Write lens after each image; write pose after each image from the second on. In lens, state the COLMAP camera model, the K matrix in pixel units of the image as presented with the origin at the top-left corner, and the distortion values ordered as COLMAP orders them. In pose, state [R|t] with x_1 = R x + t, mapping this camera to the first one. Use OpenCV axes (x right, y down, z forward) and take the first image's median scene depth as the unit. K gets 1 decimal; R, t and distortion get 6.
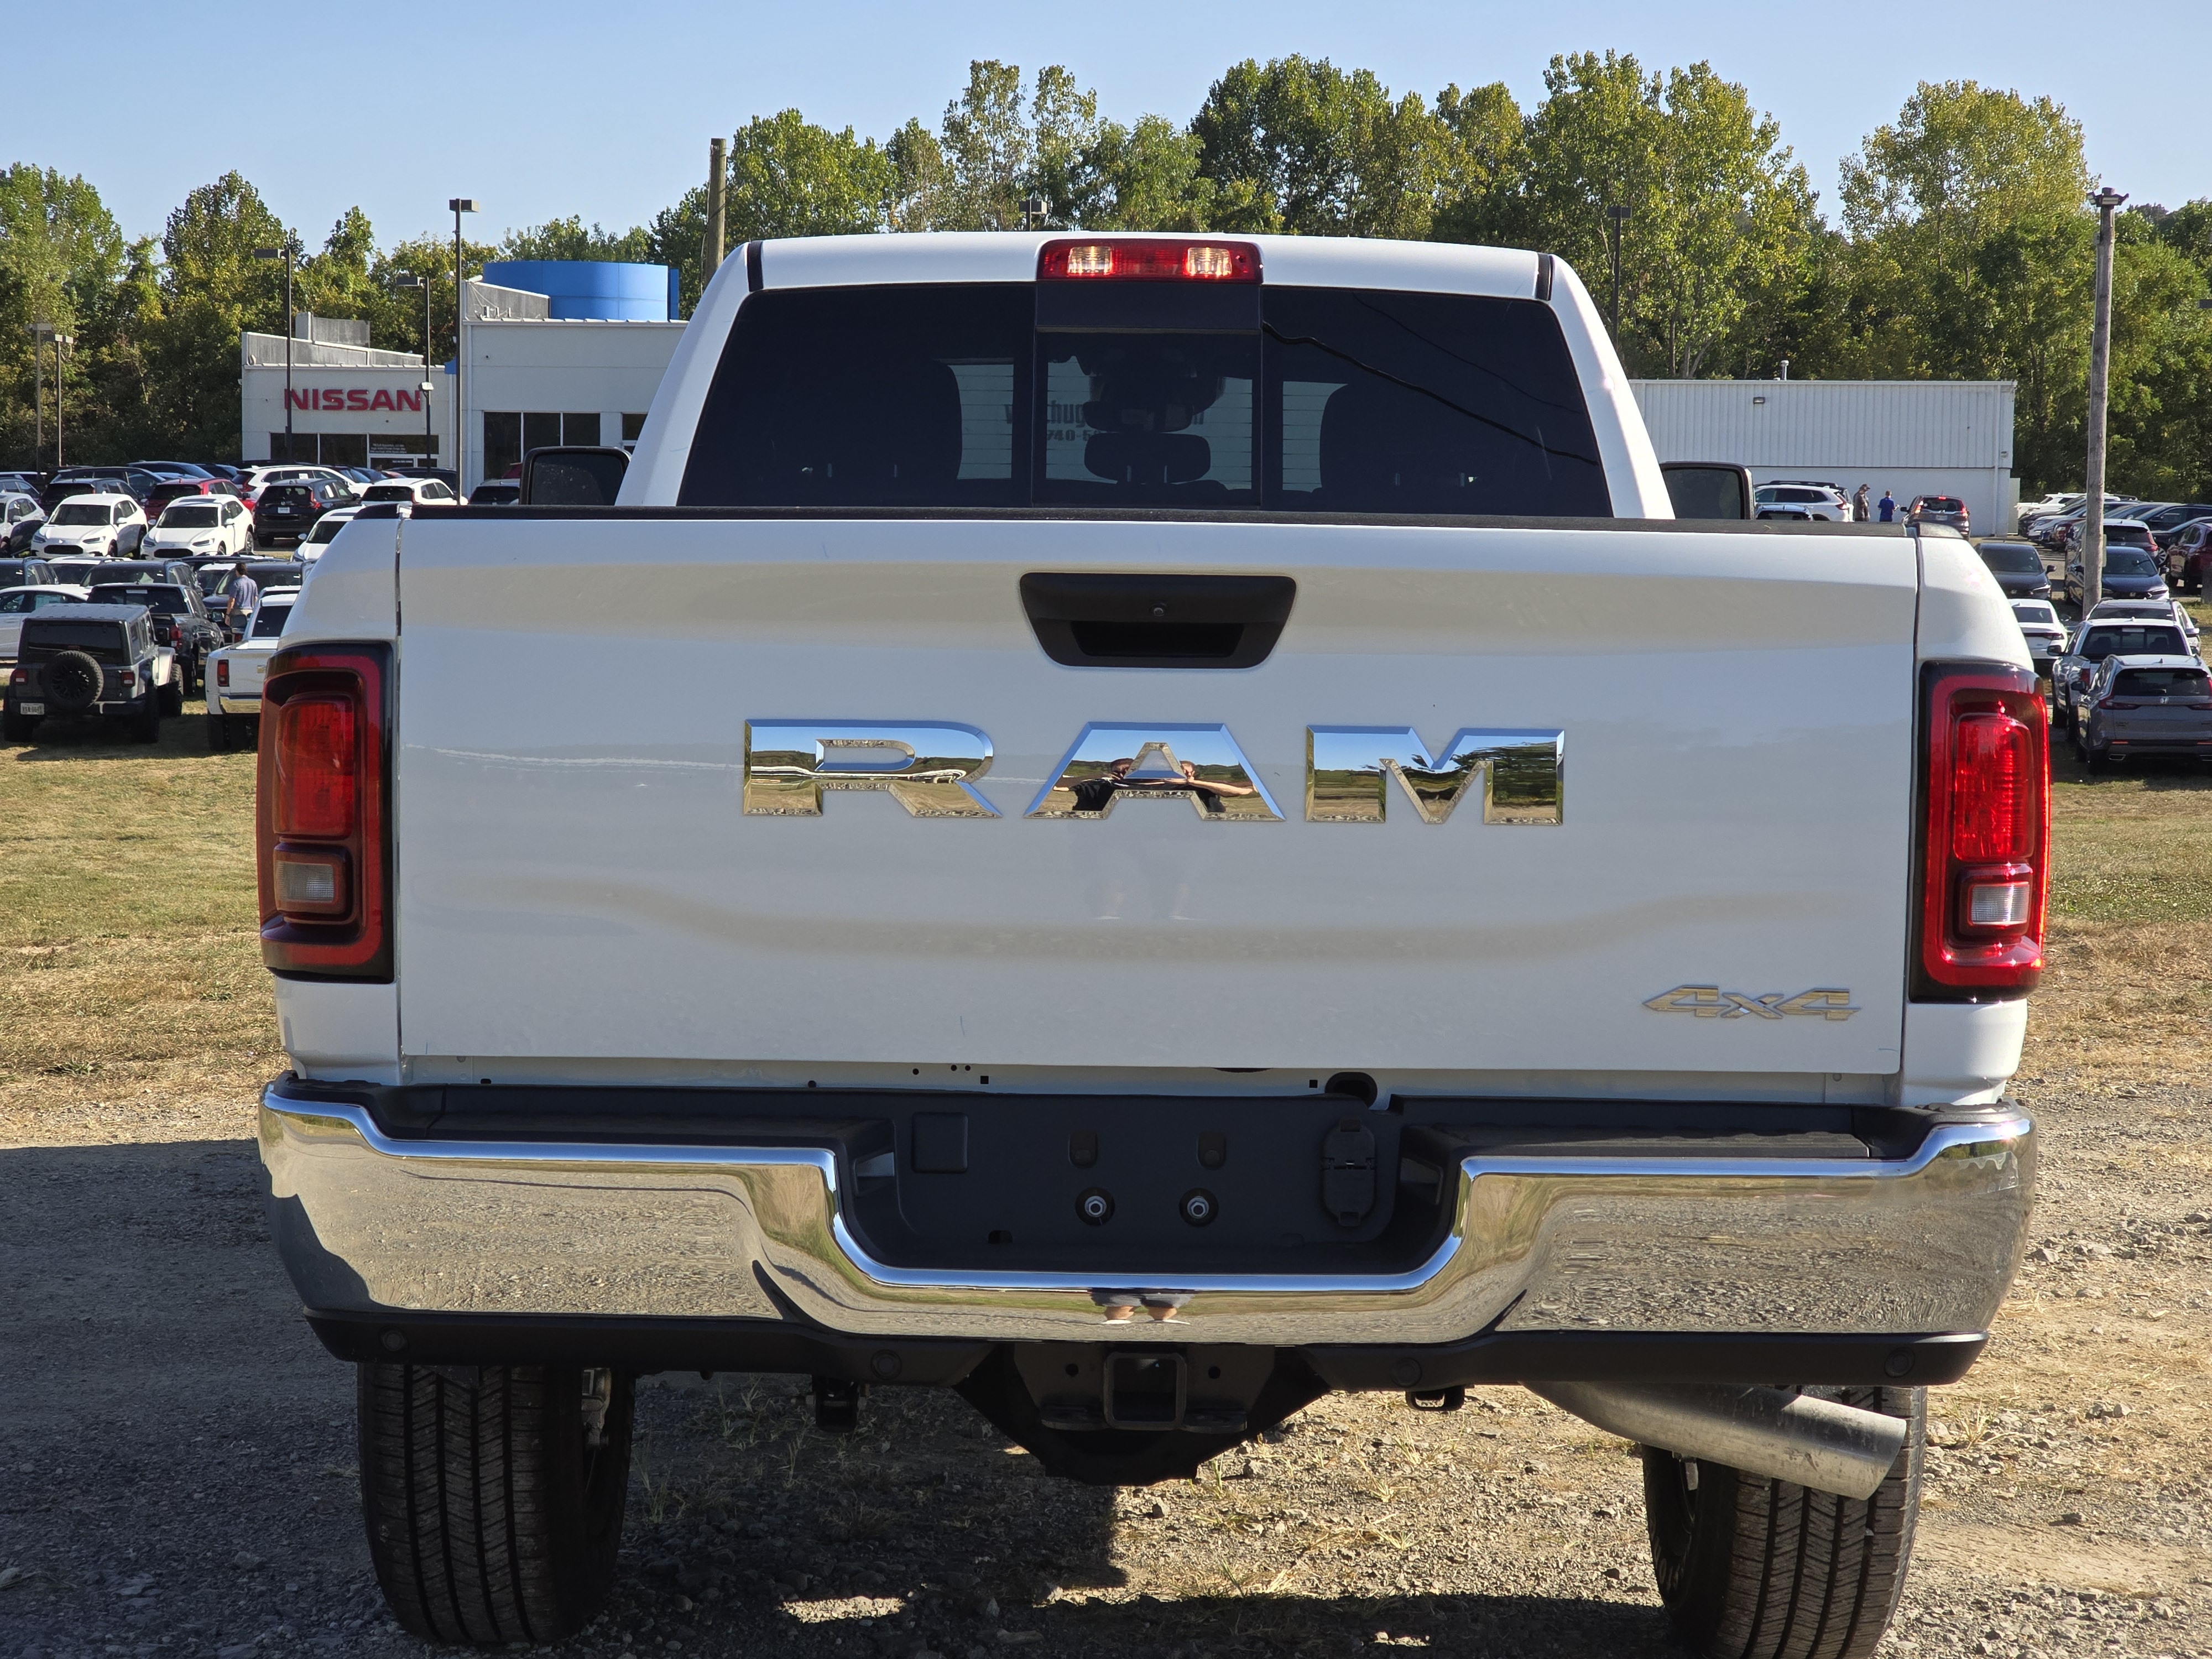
lens RADIAL K [[4182.3, 0, 1106.0], [0, 4182.3, 829.5], [0, 0, 1]] dist [0.032913, 0.131798]
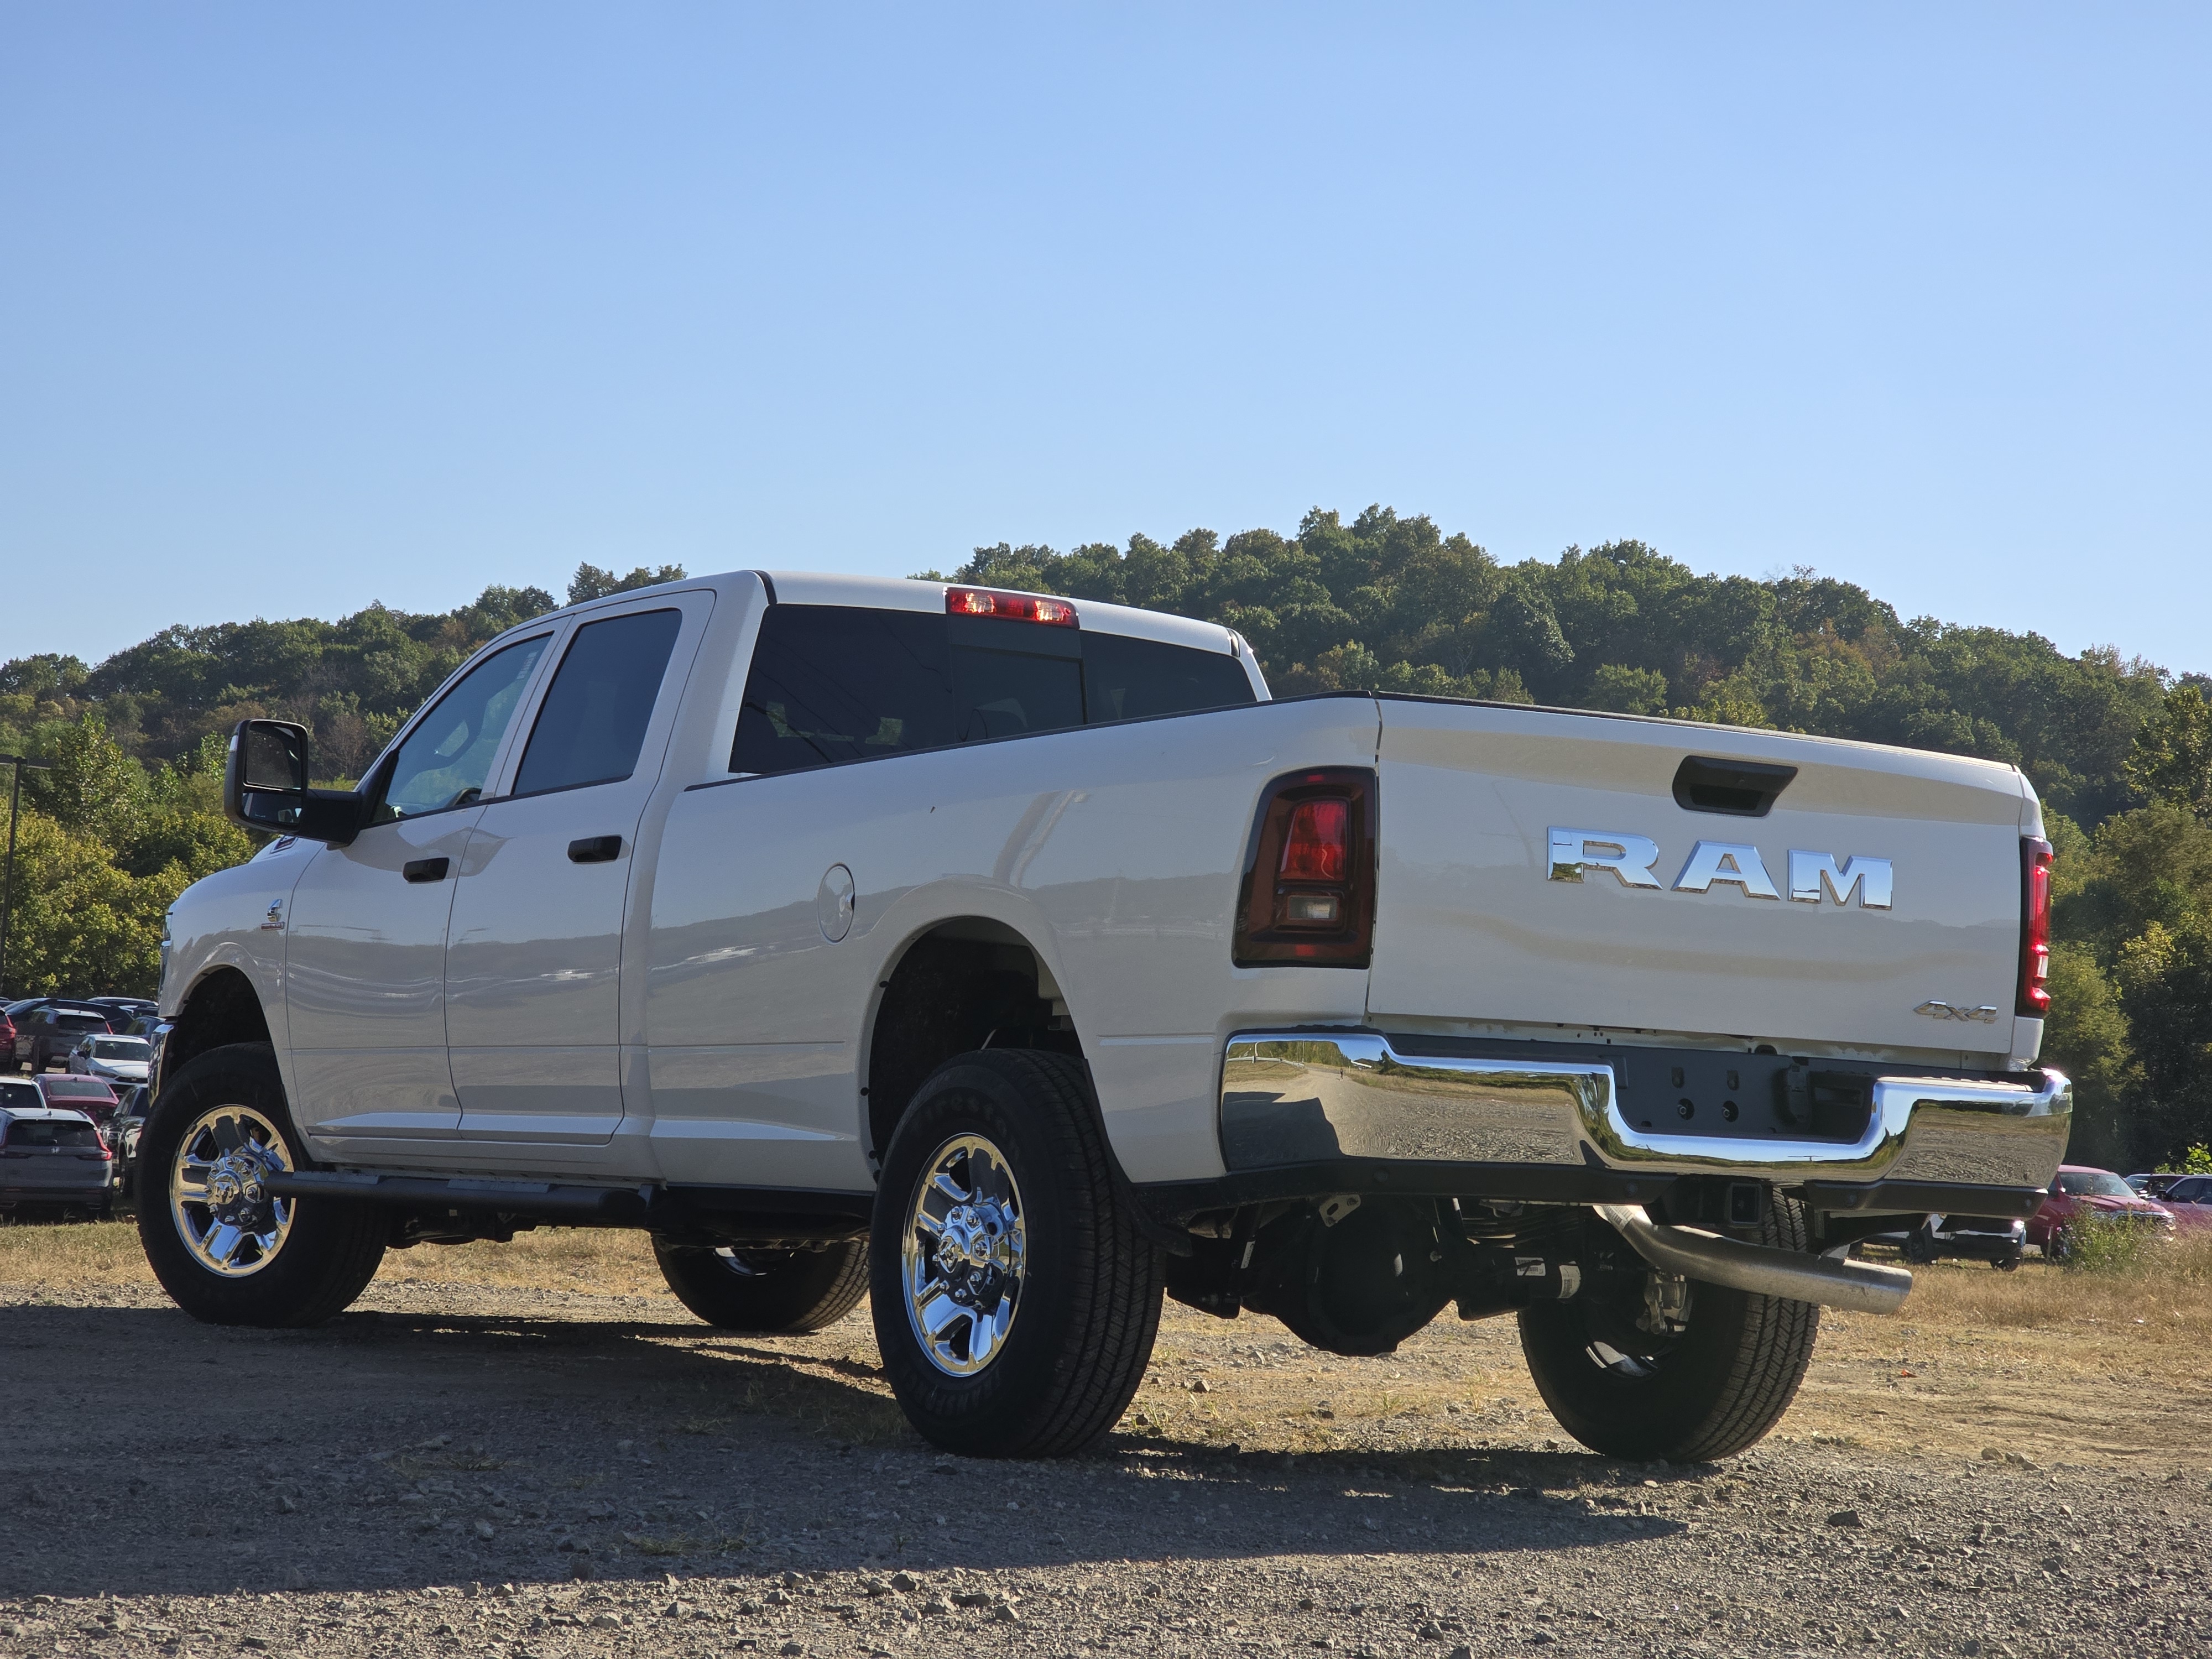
lens RADIAL K [[4182.3, 0, 1106.0], [0, 4182.3, 829.5], [0, 0, 1]] dist [0.032913, 0.131798]
pose [[0.845879, 0.062076, 0.529750, -0.386083], [0.000912, 0.993035, -0.117820, 0.059991], [-0.533374, 0.100145, 0.839930, -0.126037]]
